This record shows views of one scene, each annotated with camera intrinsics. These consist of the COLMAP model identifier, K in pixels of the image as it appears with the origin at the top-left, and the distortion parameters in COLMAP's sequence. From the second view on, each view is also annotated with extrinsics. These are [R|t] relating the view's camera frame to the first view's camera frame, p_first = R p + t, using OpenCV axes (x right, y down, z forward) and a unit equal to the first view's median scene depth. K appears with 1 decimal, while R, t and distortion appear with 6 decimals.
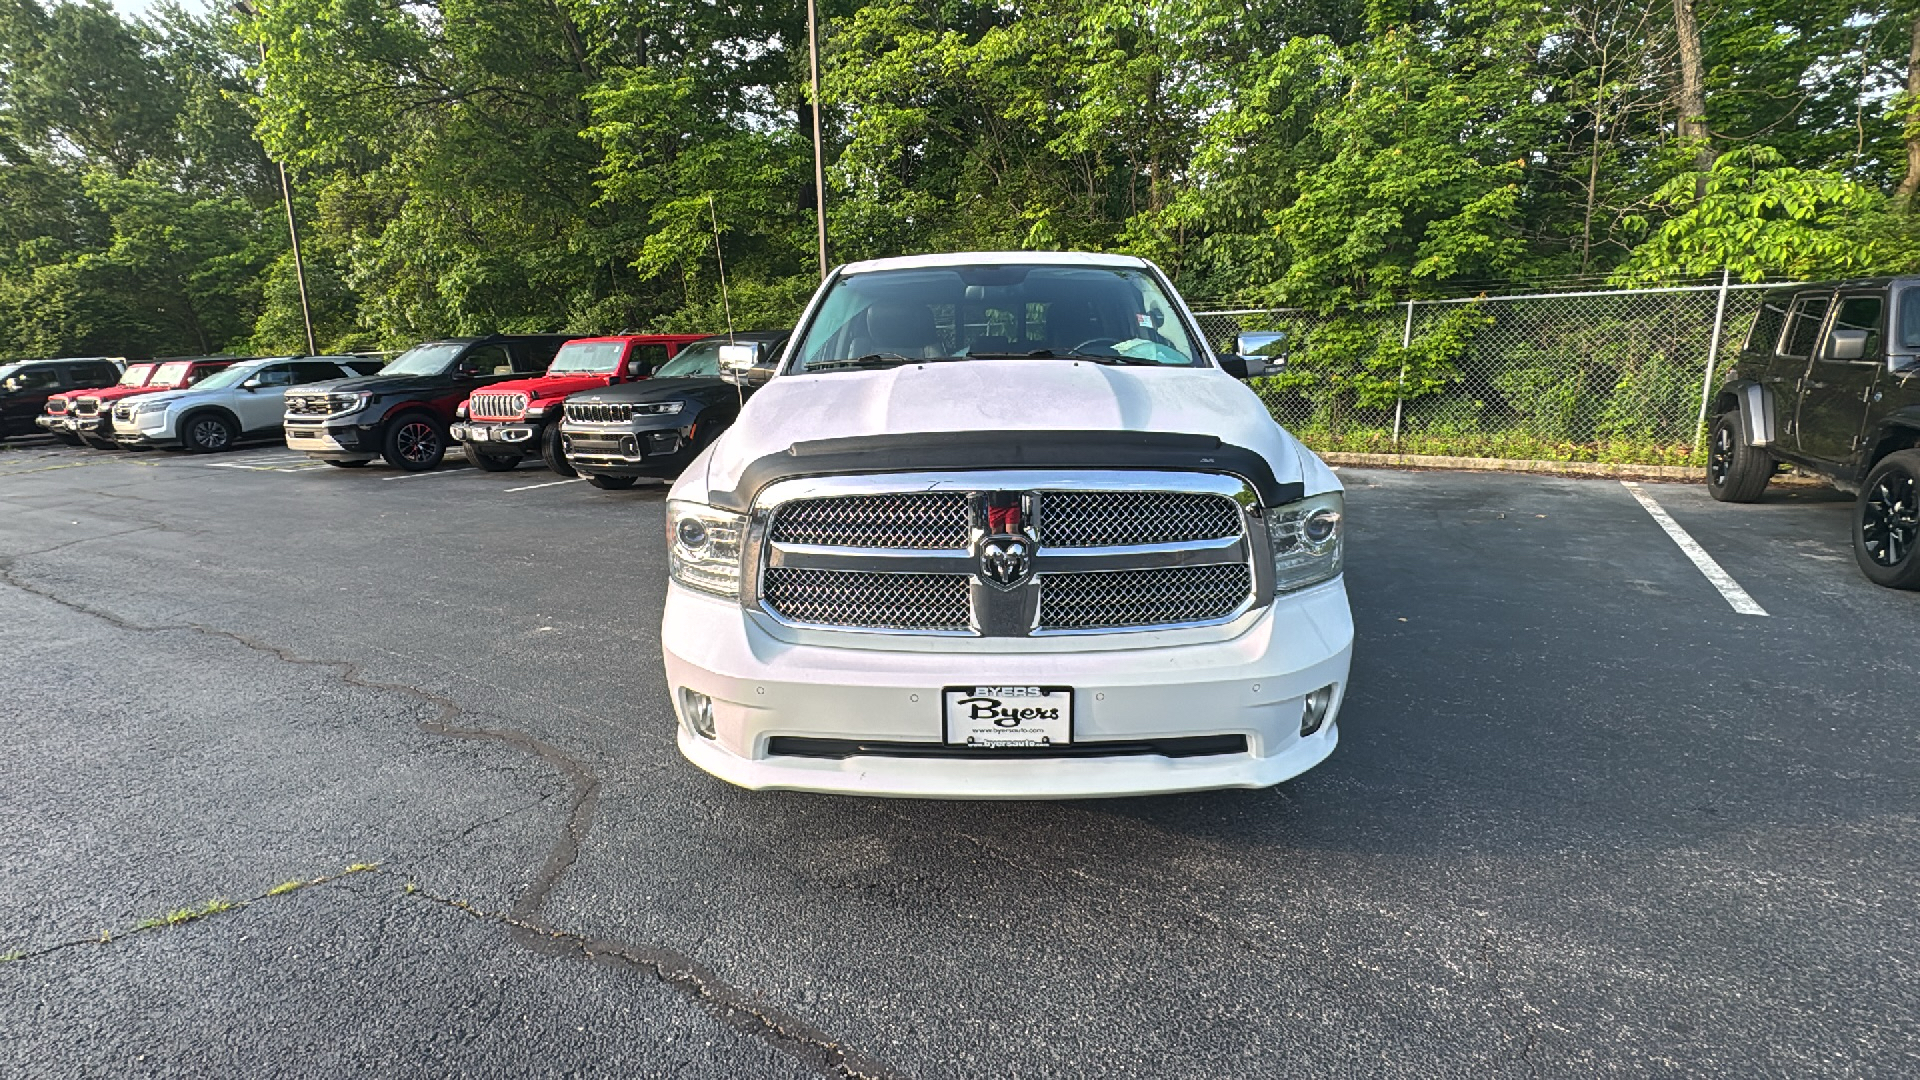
lens RADIAL K [[836.0, 0, 939.0], [0, 836.0, 533.1], [0, 0, 1]] dist [0.000774, -0.000780]
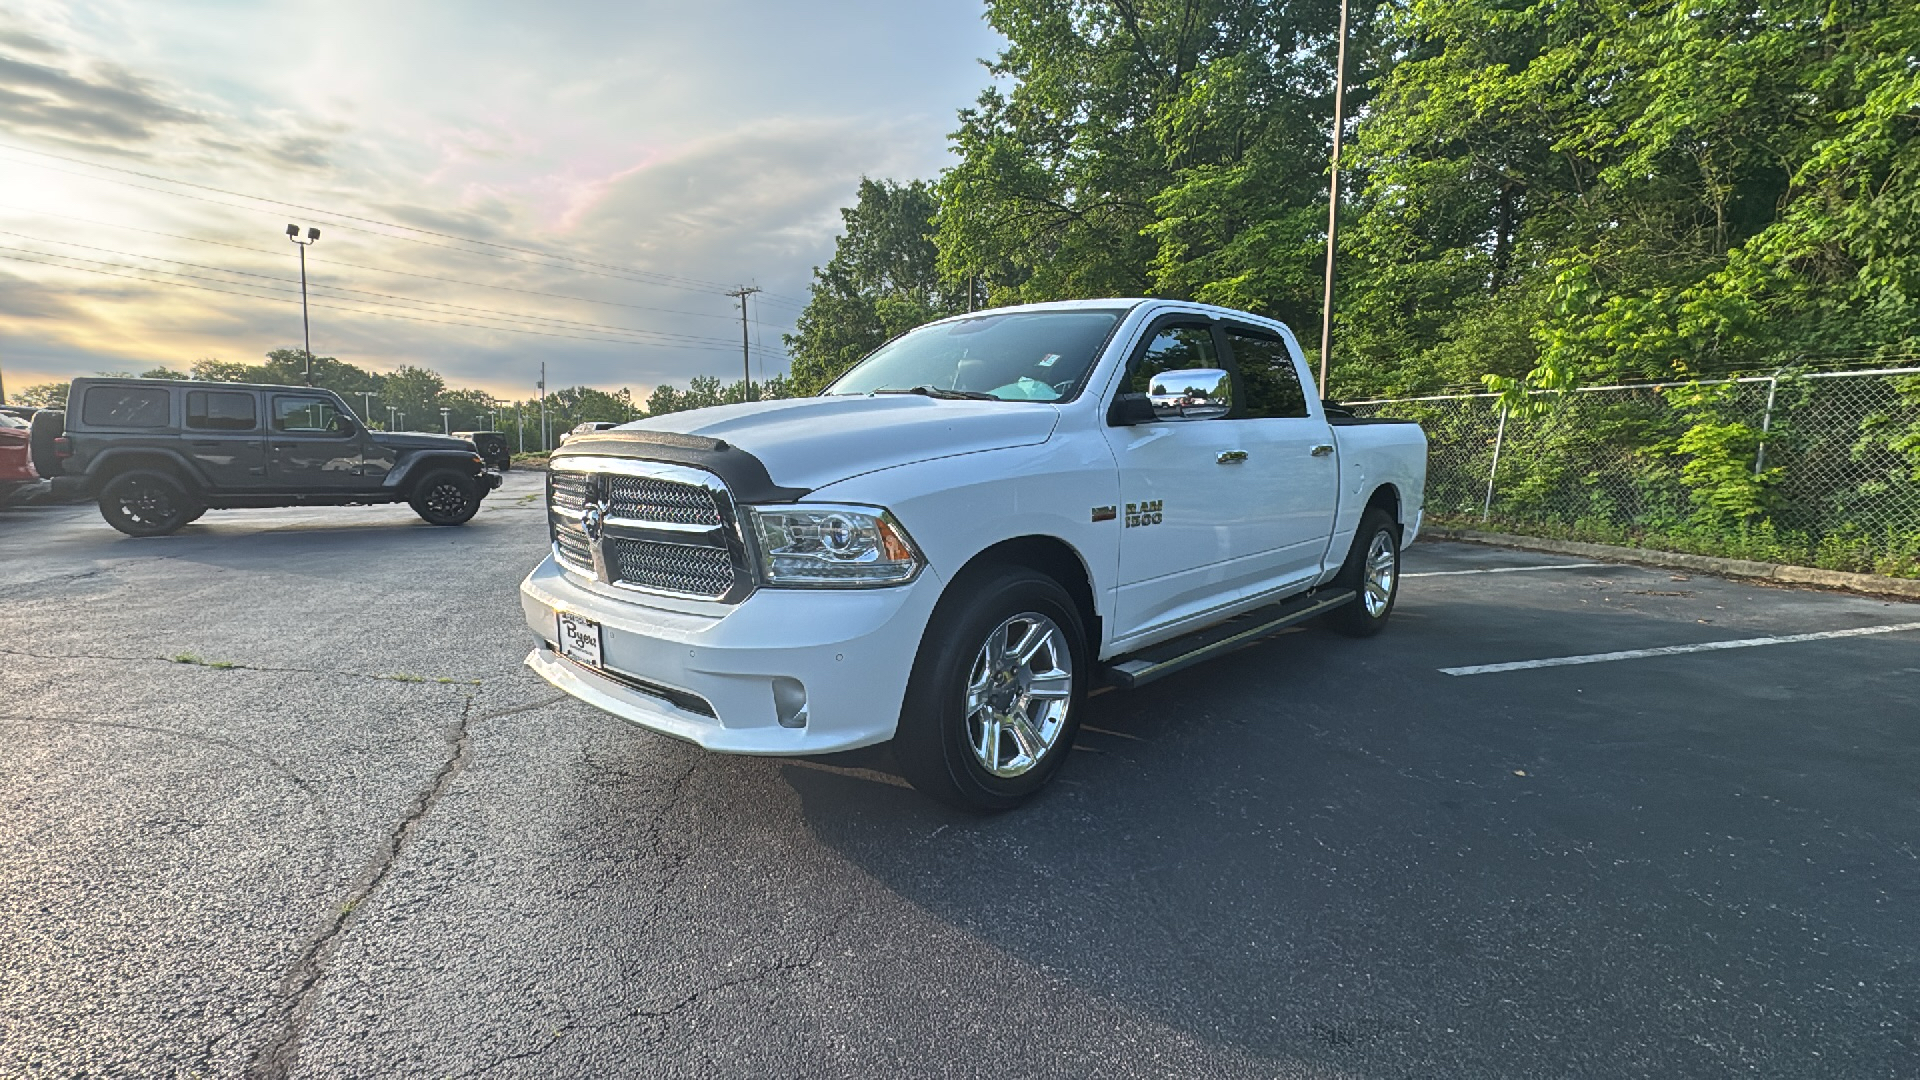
lens RADIAL K [[832.0, 0, 970.1], [0, 832.0, 537.8], [0, 0, 1]] dist [-0.001565, -0.000385]
pose [[0.773860, 0.101284, -0.625206, 0.195869], [-0.154177, 0.987562, -0.030849, 0.000347], [0.614305, 0.120265, 0.779850, 0.045922]]
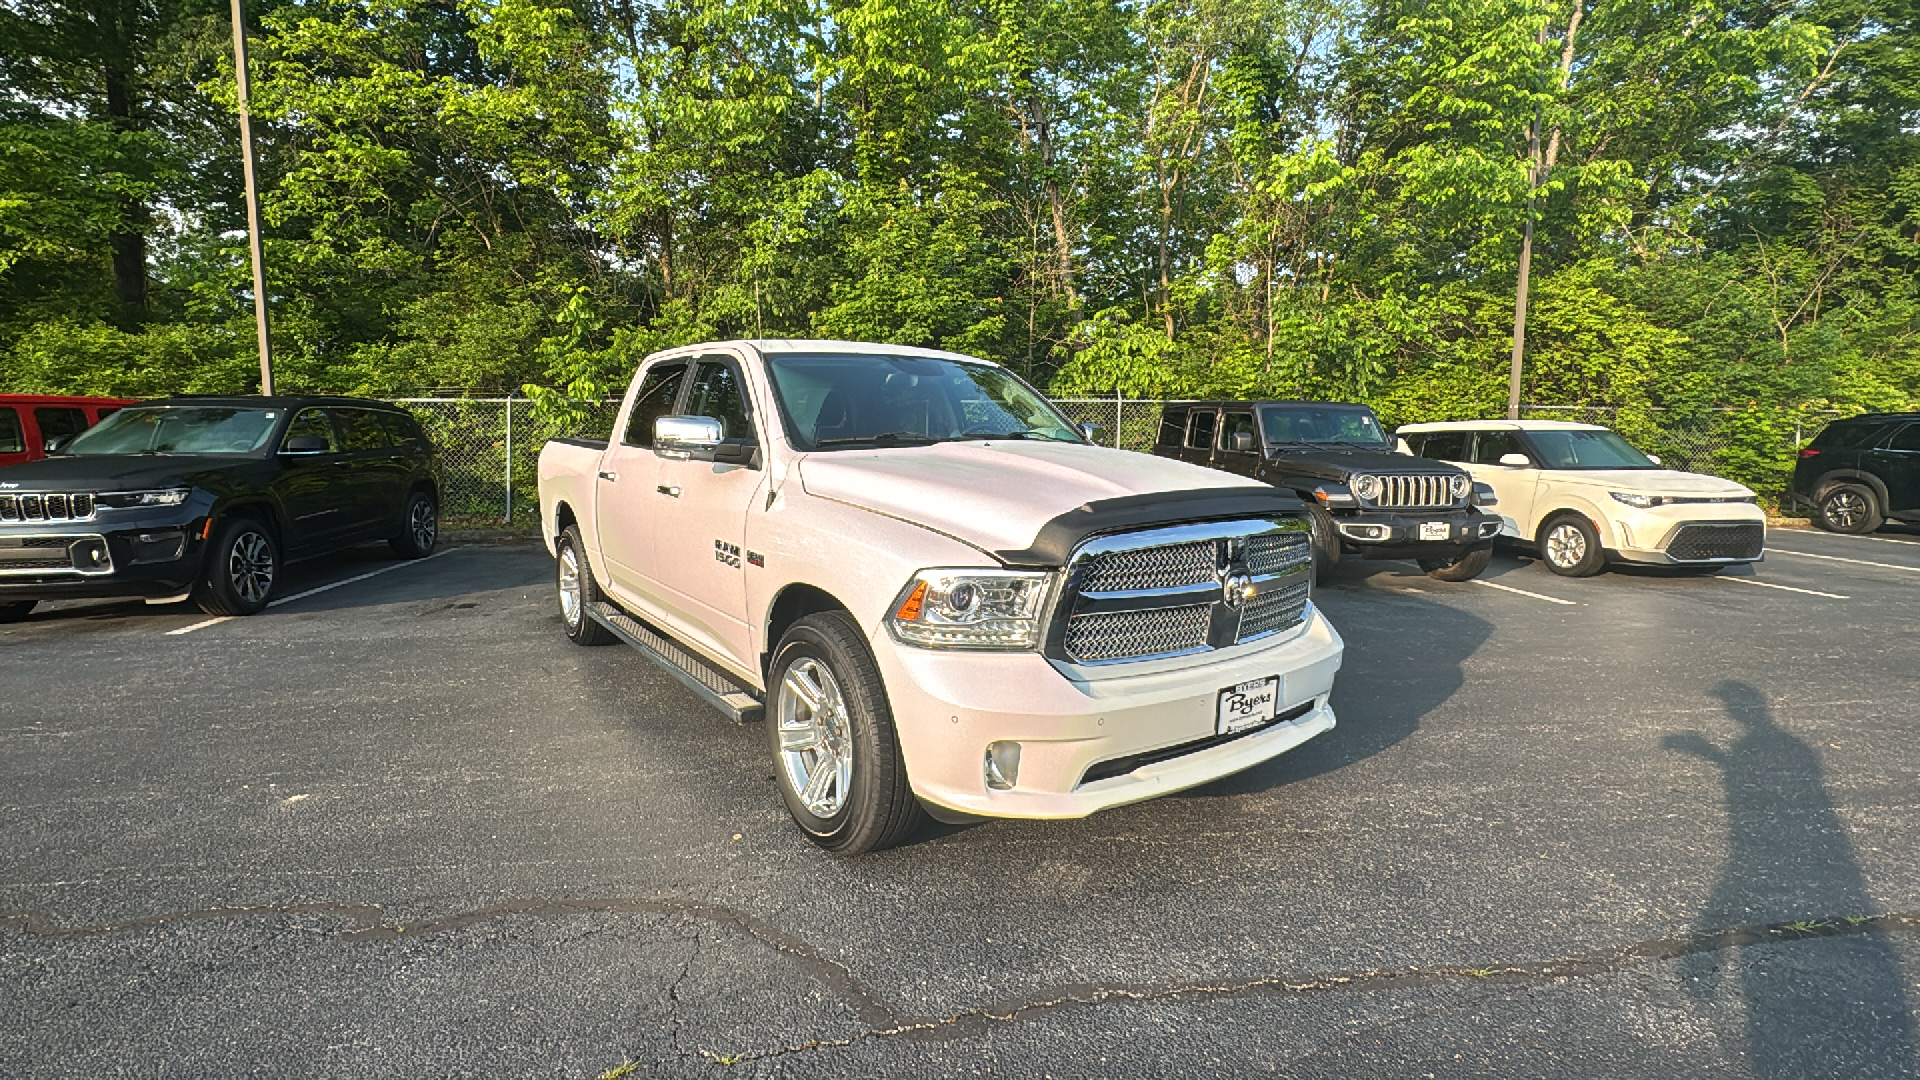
lens RADIAL K [[832.0, 0, 970.1], [0, 832.0, 537.8], [0, 0, 1]] dist [-0.001565, -0.000385]
pose [[0.800711, -0.050054, 0.596956, -0.148373], [0.104616, 0.992874, -0.057072, -0.002360], [-0.589846, 0.108149, 0.800241, 0.024239]]
